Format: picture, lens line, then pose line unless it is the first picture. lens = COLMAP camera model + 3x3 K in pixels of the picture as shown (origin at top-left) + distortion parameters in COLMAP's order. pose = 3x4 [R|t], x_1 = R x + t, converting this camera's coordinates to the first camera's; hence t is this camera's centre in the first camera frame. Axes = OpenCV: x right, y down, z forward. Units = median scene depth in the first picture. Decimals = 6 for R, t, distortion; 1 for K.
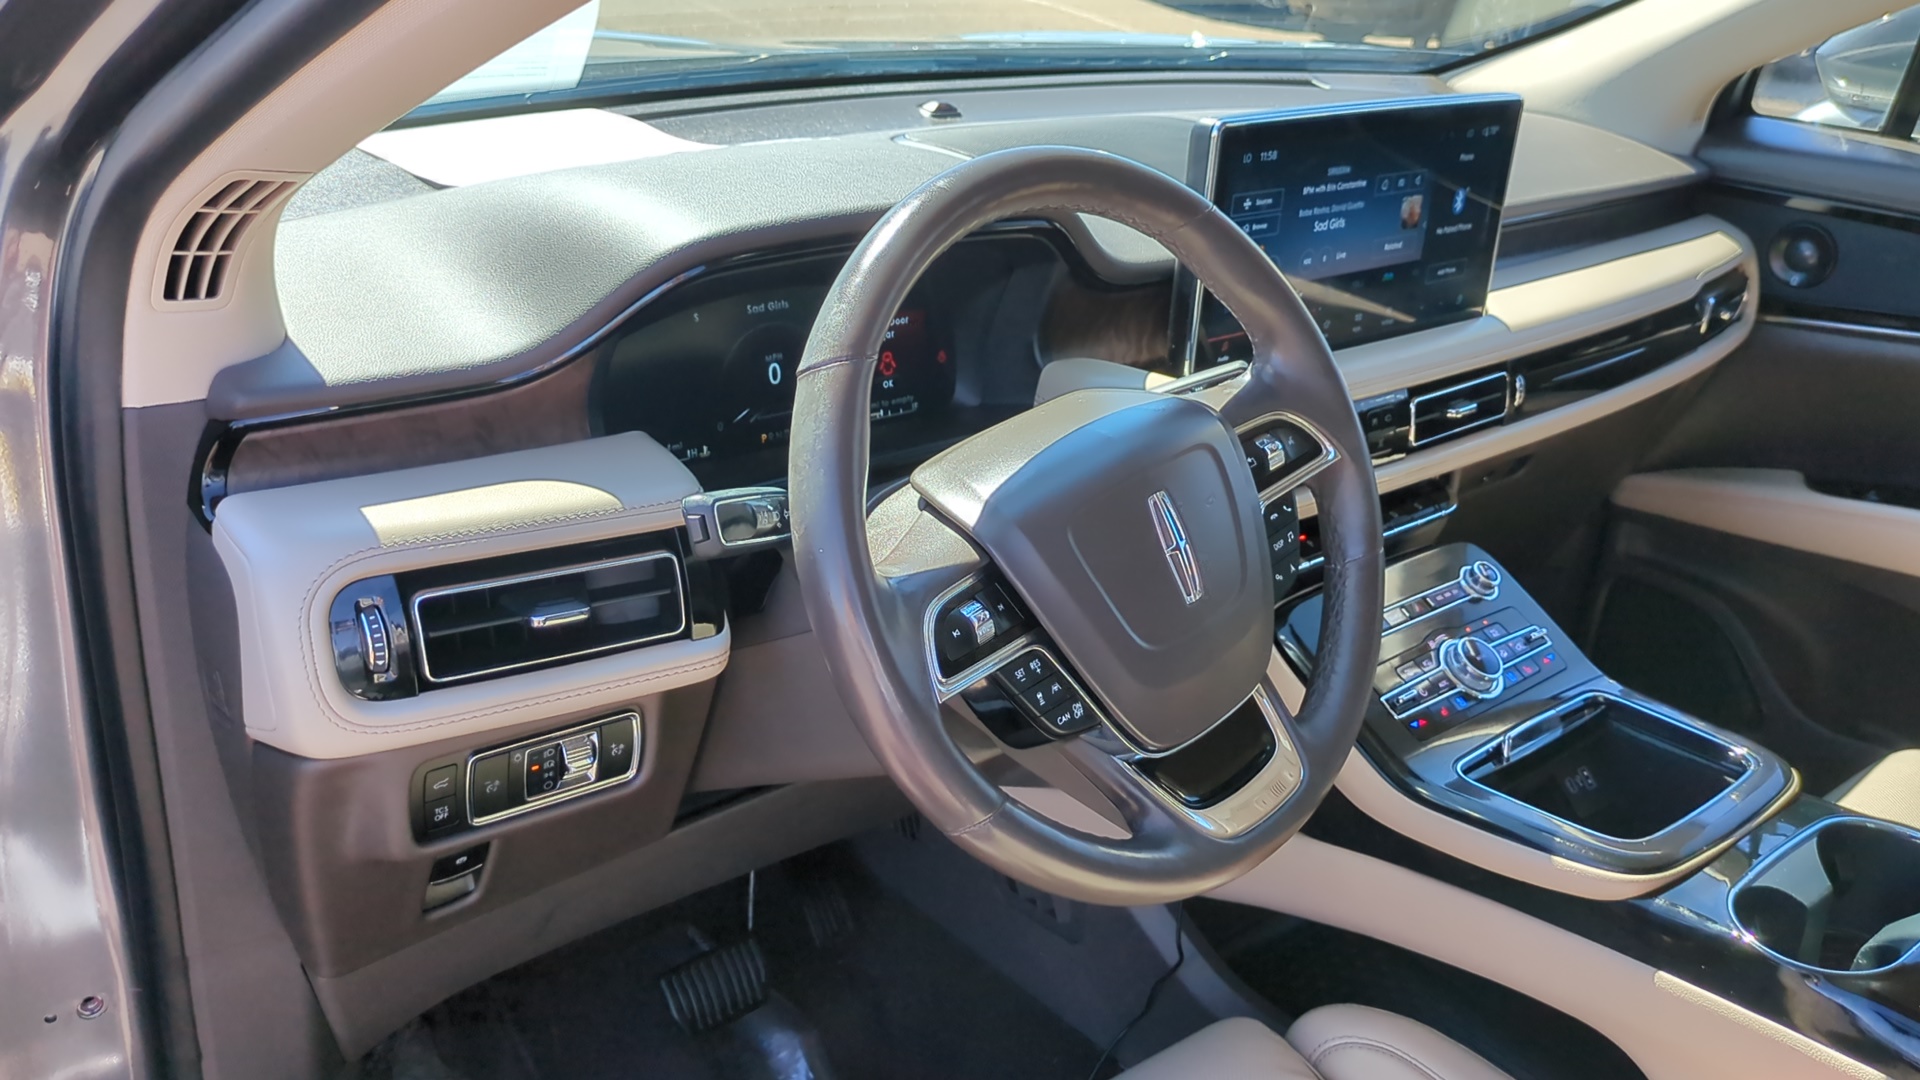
lens RADIAL K [[1645.8, 0, 960.0], [0, 1645.8, 540.0], [0, 0, 1]] dist [0.074707, 0.001087]
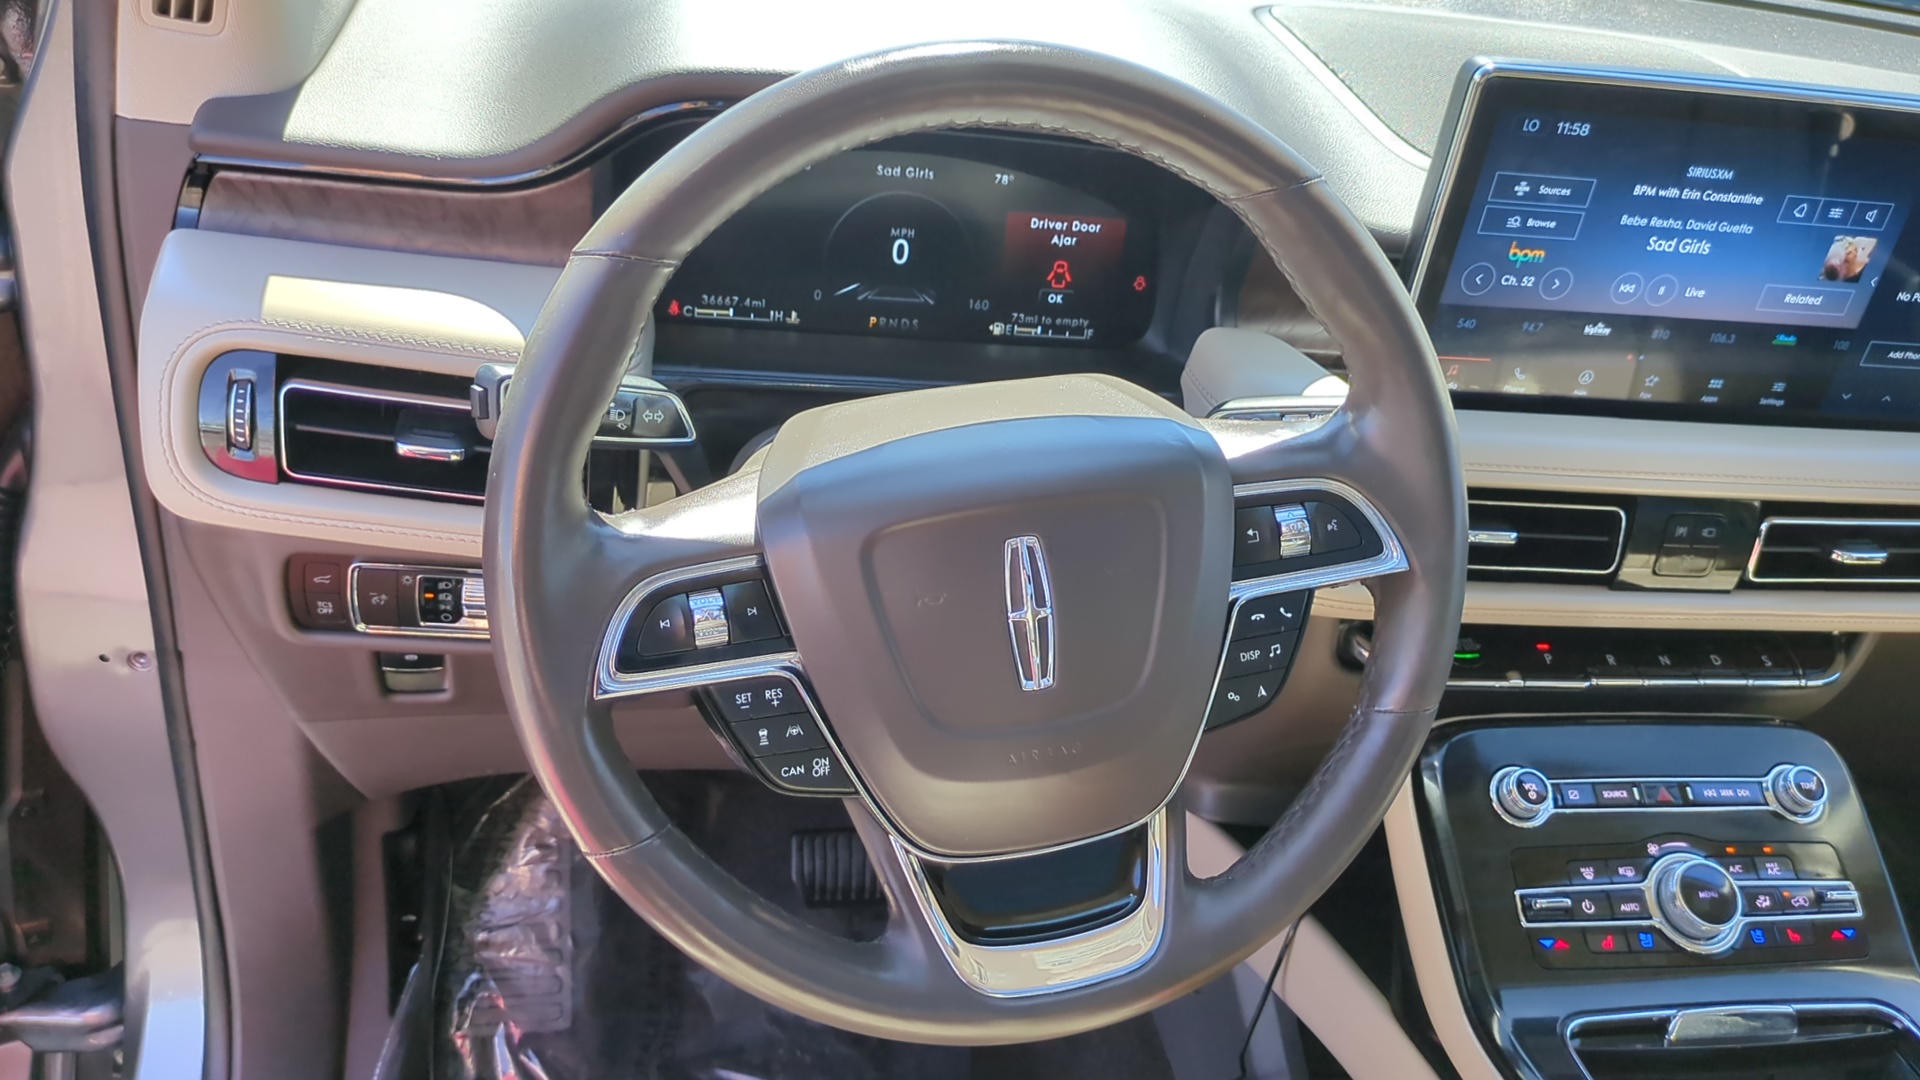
lens RADIAL K [[1633.0, 0, 969.9], [0, 1633.0, 535.6], [0, 0, 1]] dist [0.070145, -0.090680]
pose [[0.853910, 0.325834, -0.405797, 0.306369], [-0.282409, 0.945071, 0.164576, -0.110541], [0.437131, -0.025932, 0.899024, 0.250669]]
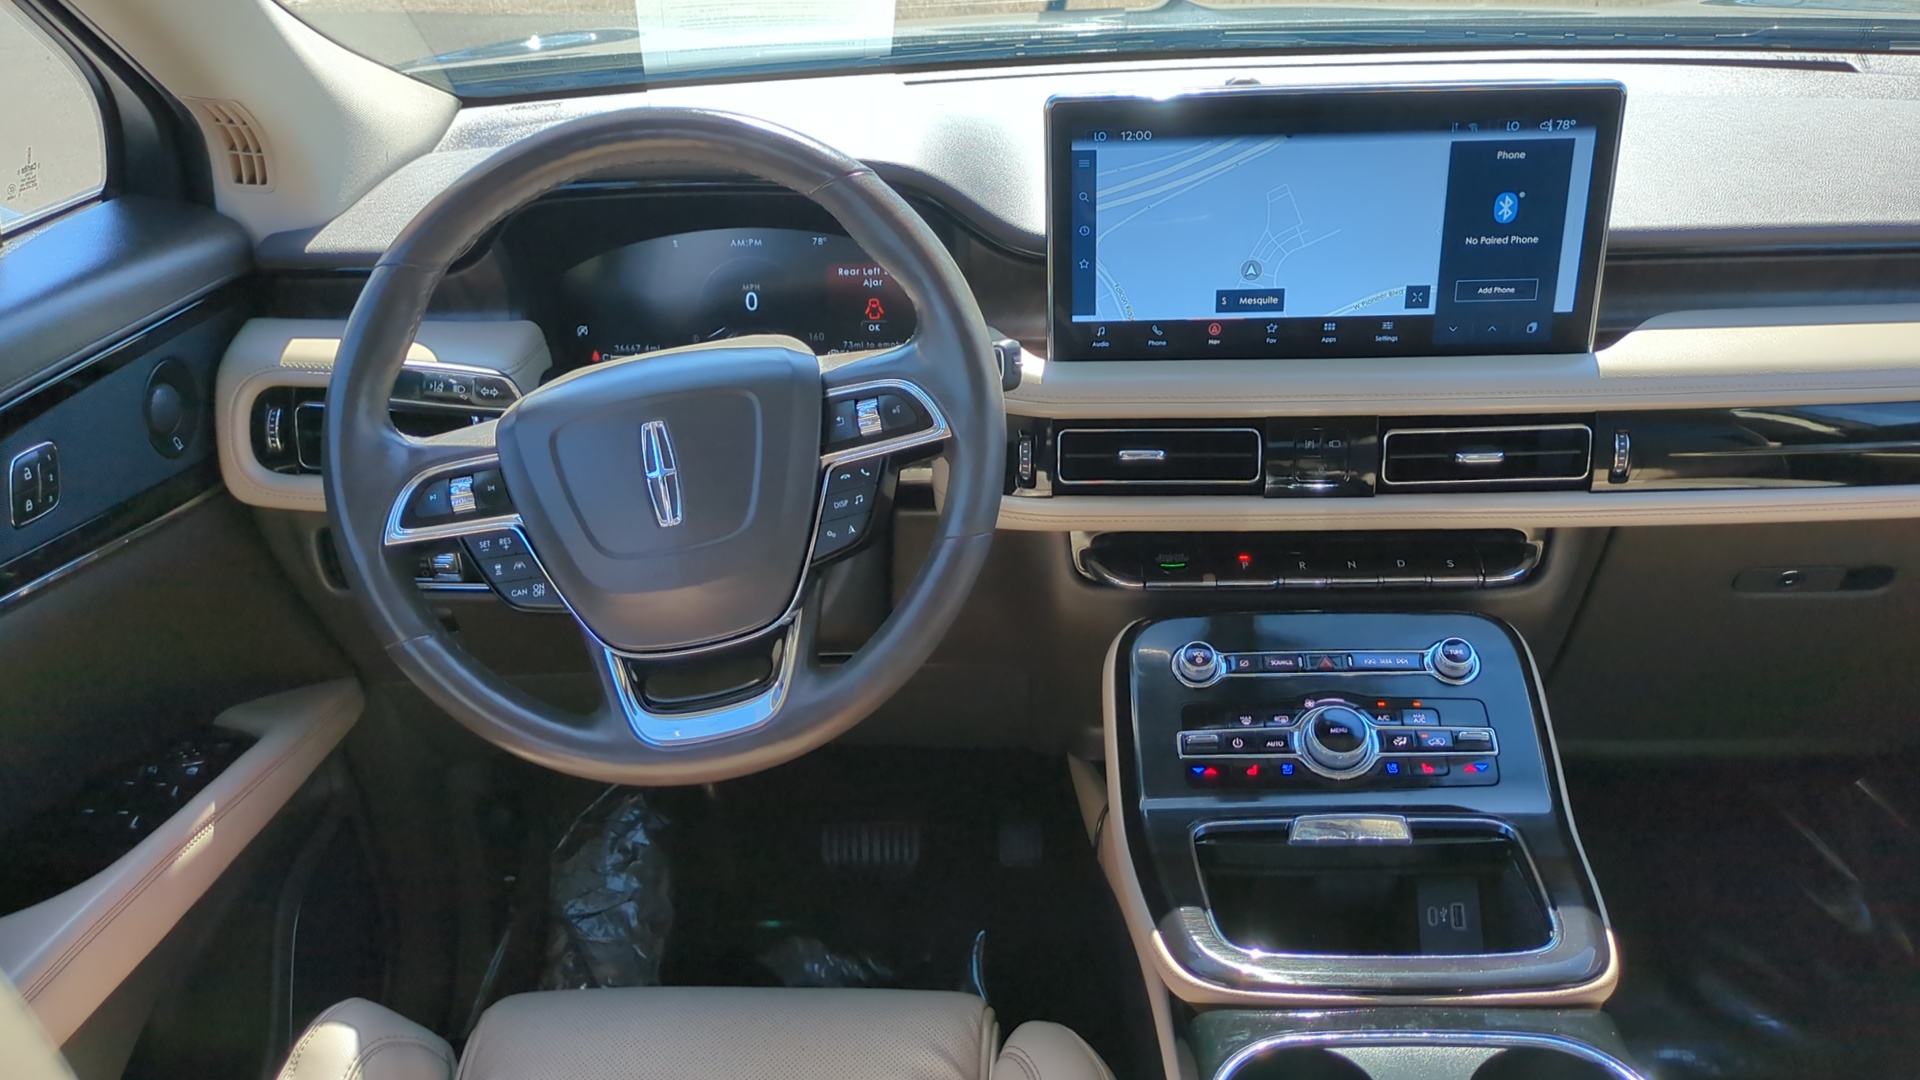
lens RADIAL K [[1633.0, 0, 969.9], [0, 1633.0, 535.6], [0, 0, 1]] dist [0.070145, -0.090680]
pose [[0.734942, 0.207404, -0.645634, 0.767236], [-0.198771, 0.976149, 0.087313, -0.070813], [0.648344, 0.064164, 0.758639, 0.238956]]
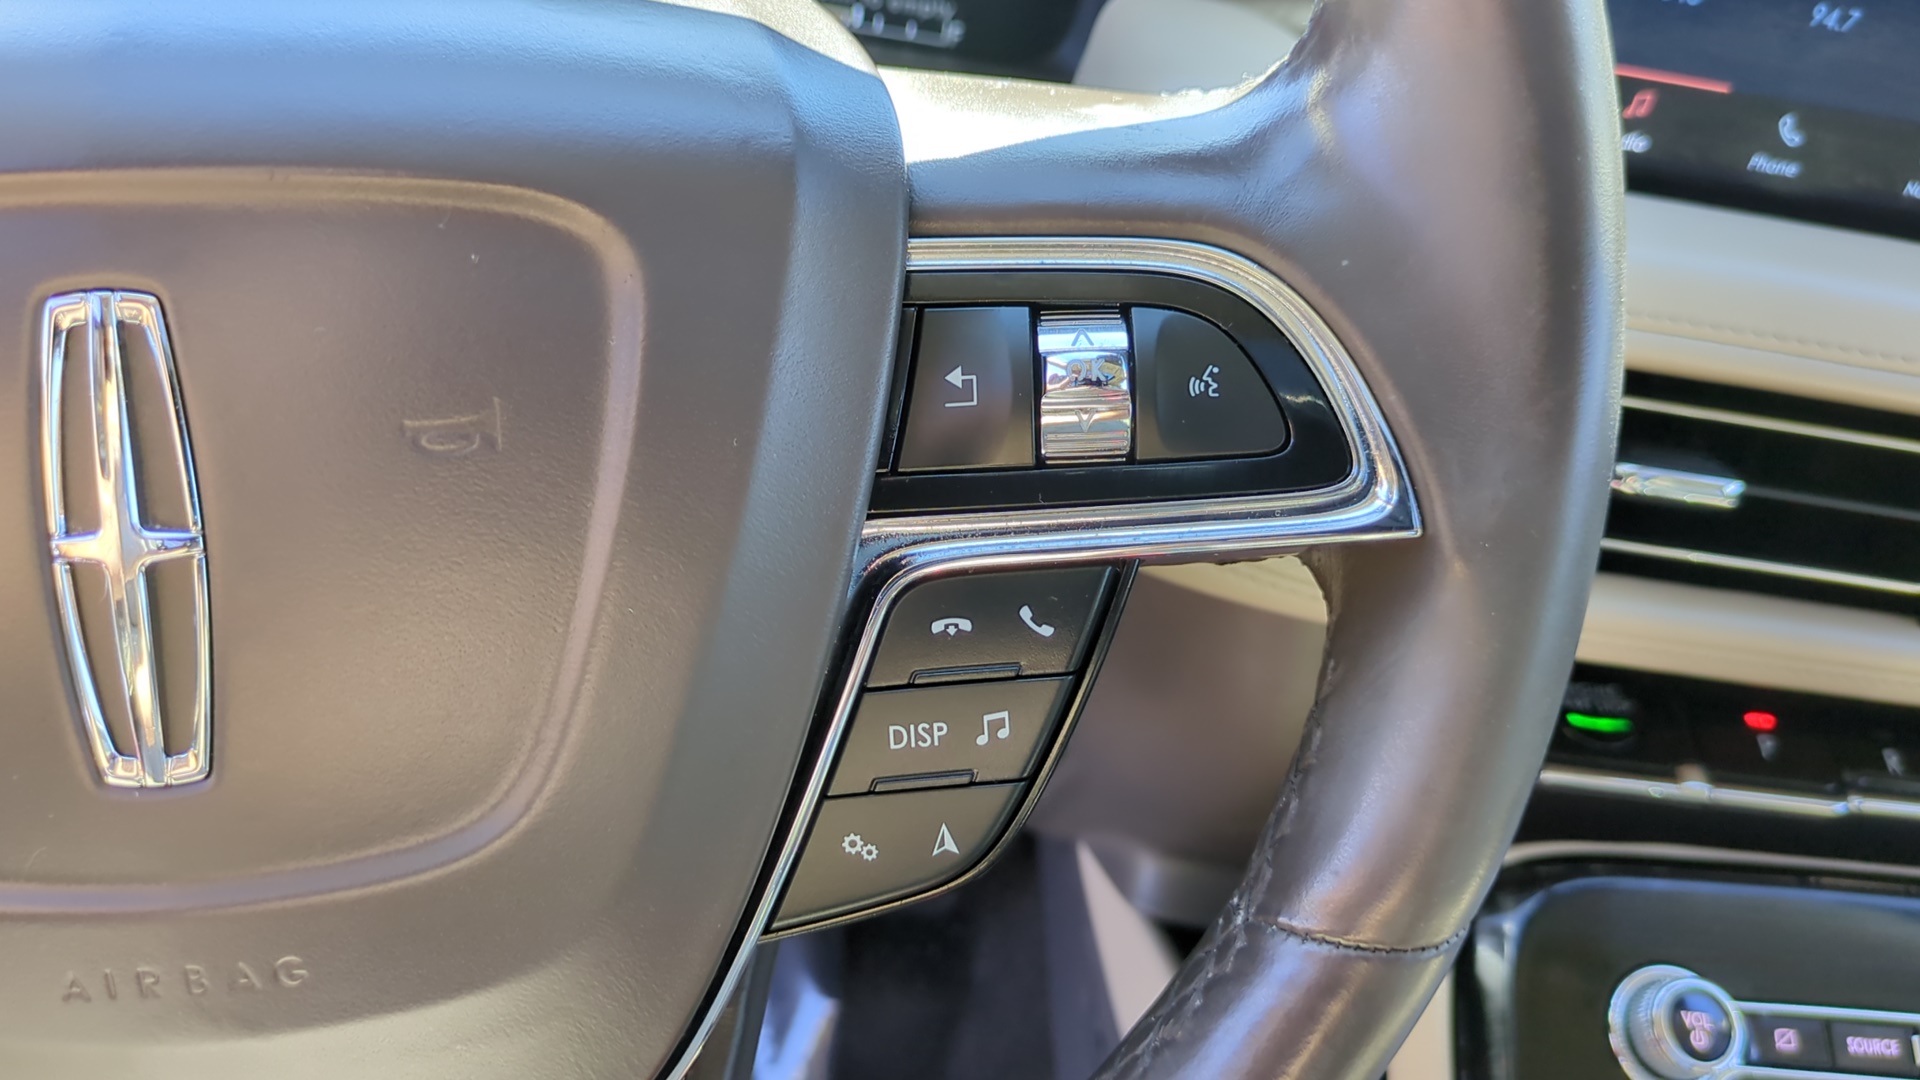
lens RADIAL K [[1654.5, 0, 965.0], [0, 1654.5, 507.2], [0, 0, 1]] dist [-0.012143, -0.007704]
pose [[0.768963, 0.427119, -0.475673, 0.255461], [-0.358553, 0.904160, 0.232238, -0.075221], [0.529278, -0.008029, 0.848411, 0.668112]]
